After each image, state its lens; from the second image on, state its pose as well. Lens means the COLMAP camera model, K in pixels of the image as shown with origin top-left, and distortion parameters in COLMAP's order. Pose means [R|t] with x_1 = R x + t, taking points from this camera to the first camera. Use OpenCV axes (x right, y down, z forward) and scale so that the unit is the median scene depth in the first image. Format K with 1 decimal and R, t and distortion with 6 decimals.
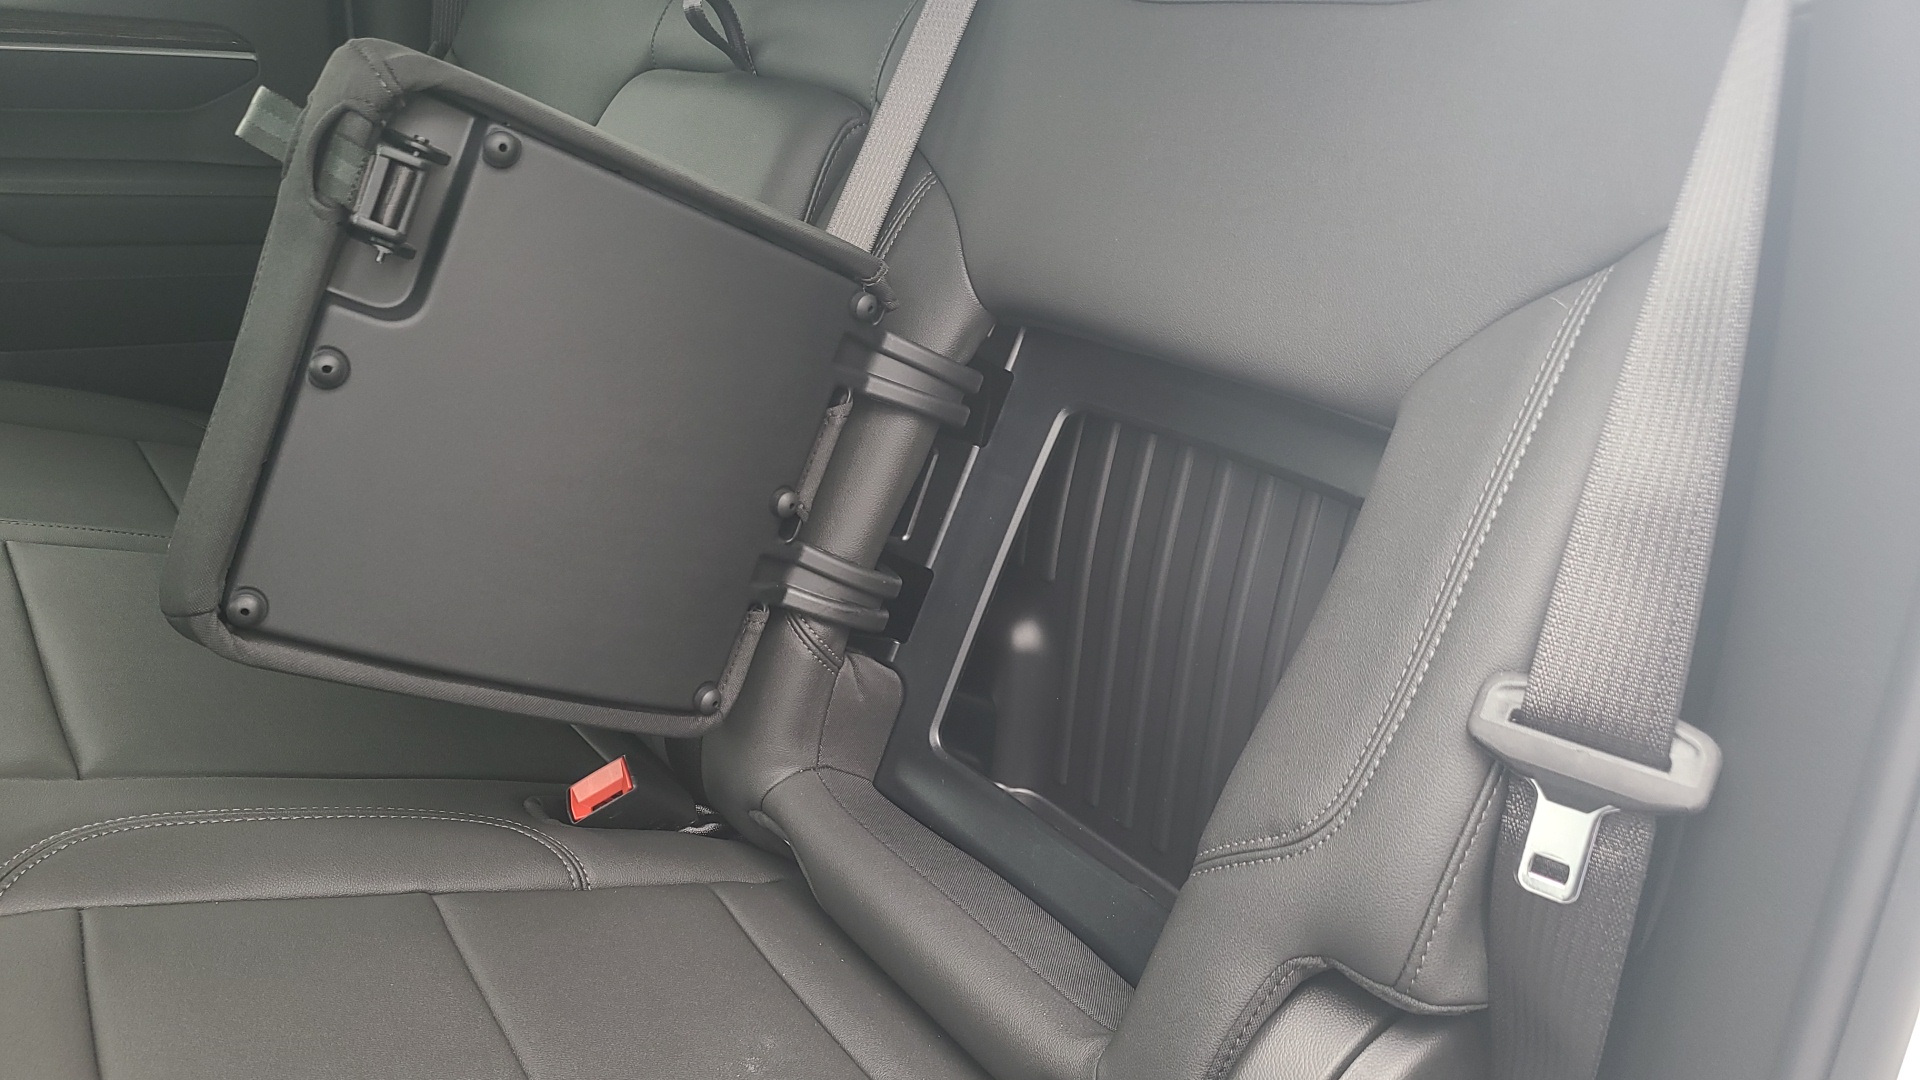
lens RADIAL K [[1441.8, 0, 917.5], [0, 1441.8, 529.6], [0, 0, 1]] dist [0.049478, -0.034434]
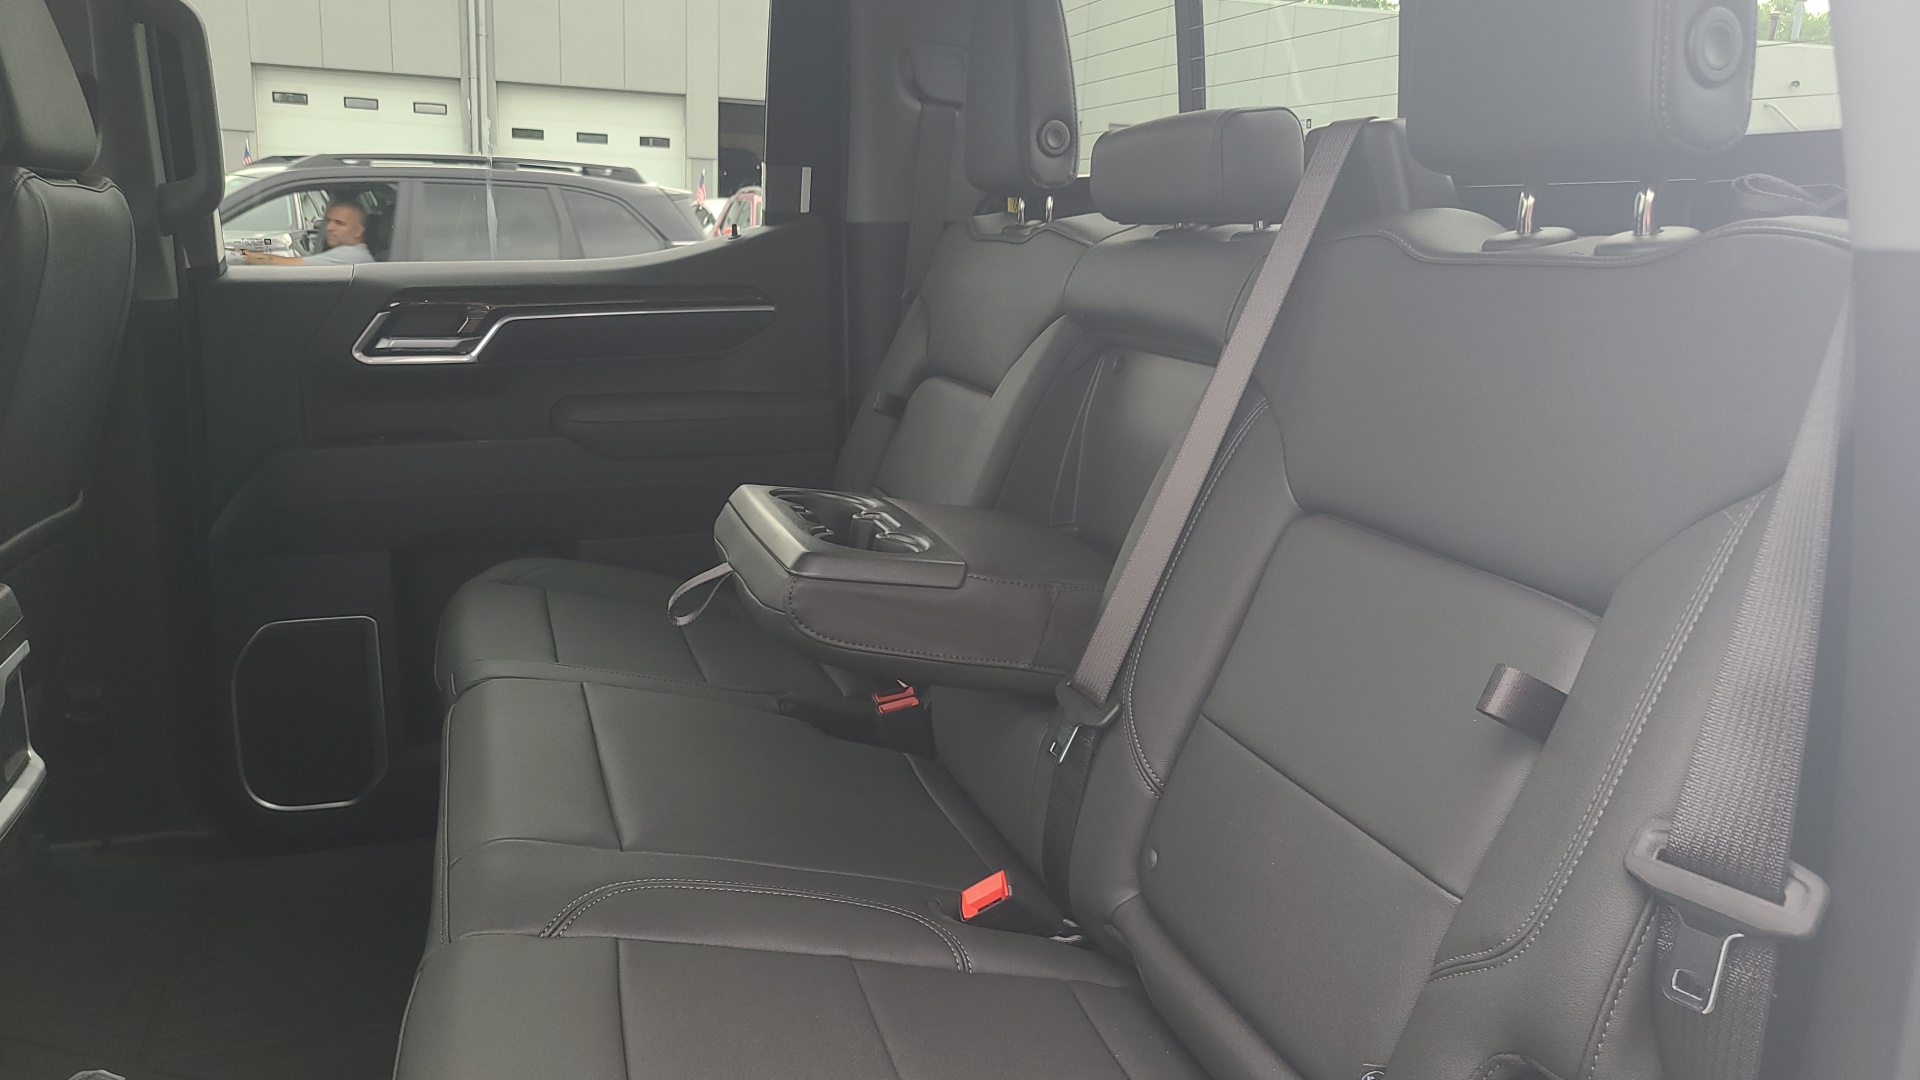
lens RADIAL K [[1441.8, 0, 917.5], [0, 1441.8, 529.6], [0, 0, 1]] dist [0.049478, -0.034434]
pose [[0.947757, -0.000264, -0.318992, 0.187856], [-0.038565, 0.992570, -0.115401, 0.020523], [0.316652, 0.121674, 0.940705, -0.345335]]
